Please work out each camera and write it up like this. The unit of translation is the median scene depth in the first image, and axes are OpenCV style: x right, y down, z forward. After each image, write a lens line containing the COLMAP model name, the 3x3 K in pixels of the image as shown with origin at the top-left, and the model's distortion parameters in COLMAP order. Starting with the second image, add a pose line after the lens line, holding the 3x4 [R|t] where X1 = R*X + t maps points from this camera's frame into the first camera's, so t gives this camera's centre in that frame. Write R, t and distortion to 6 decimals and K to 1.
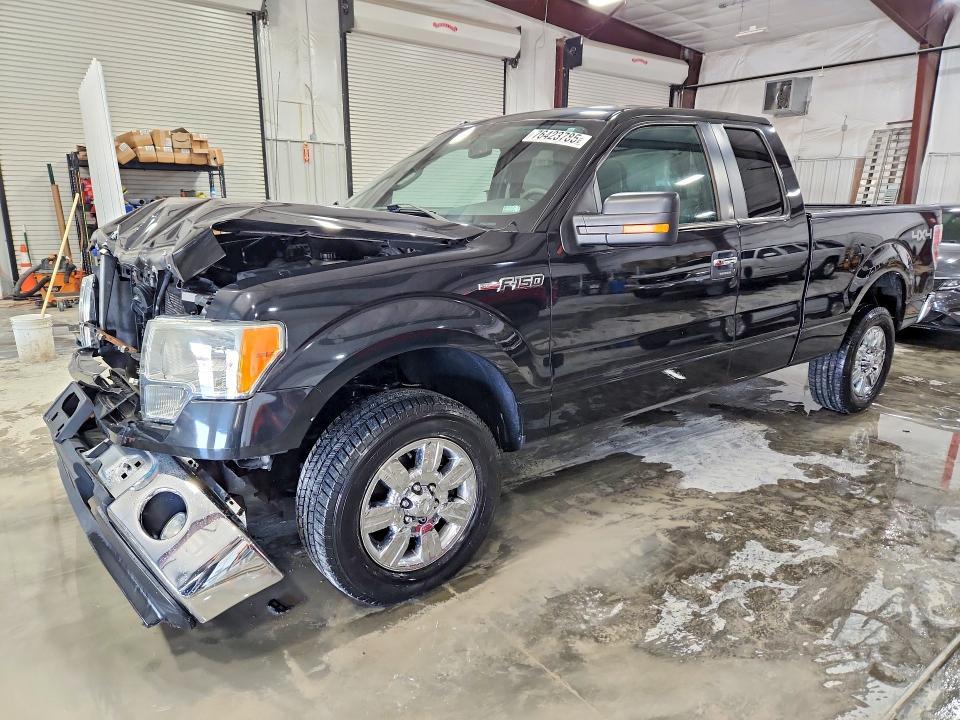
lens RADIAL K [[678.0, 0, 479.6], [0, 678.0, 360.2], [0, 0, 1]] dist [0.012840, -0.008939]
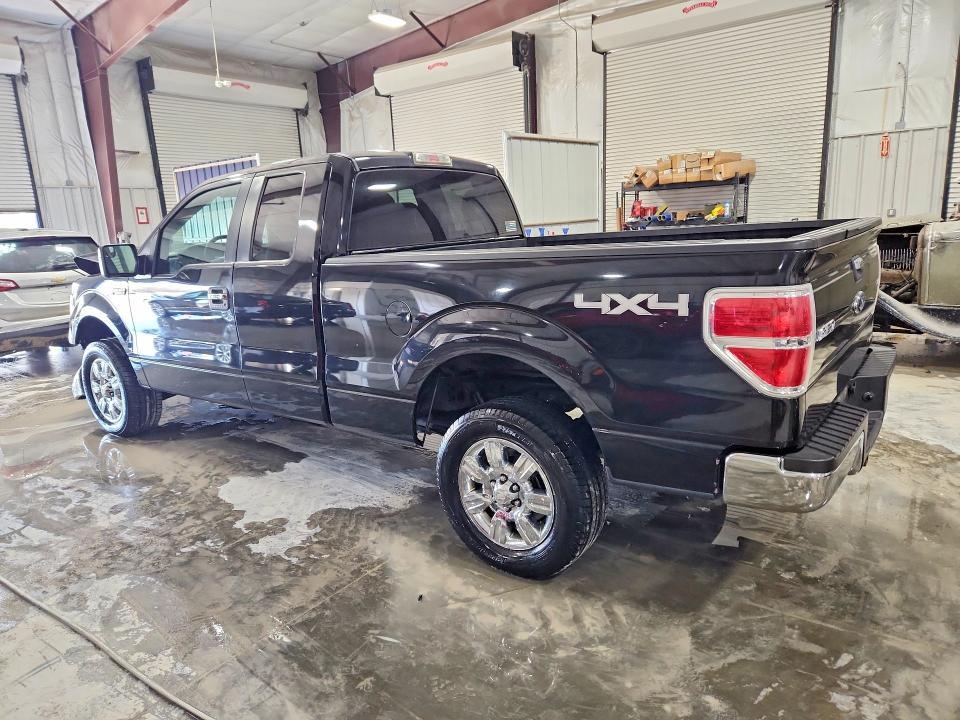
lens RADIAL K [[678.0, 0, 480.0], [0, 678.0, 365.4], [0, 0, 1]] dist [0.012840, -0.008939]
pose [[0.218229, 0.185320, -0.958140, 1.455117], [-0.166464, 0.974484, 0.150567, -0.255469], [0.961595, 0.126637, 0.243510, 1.049921]]
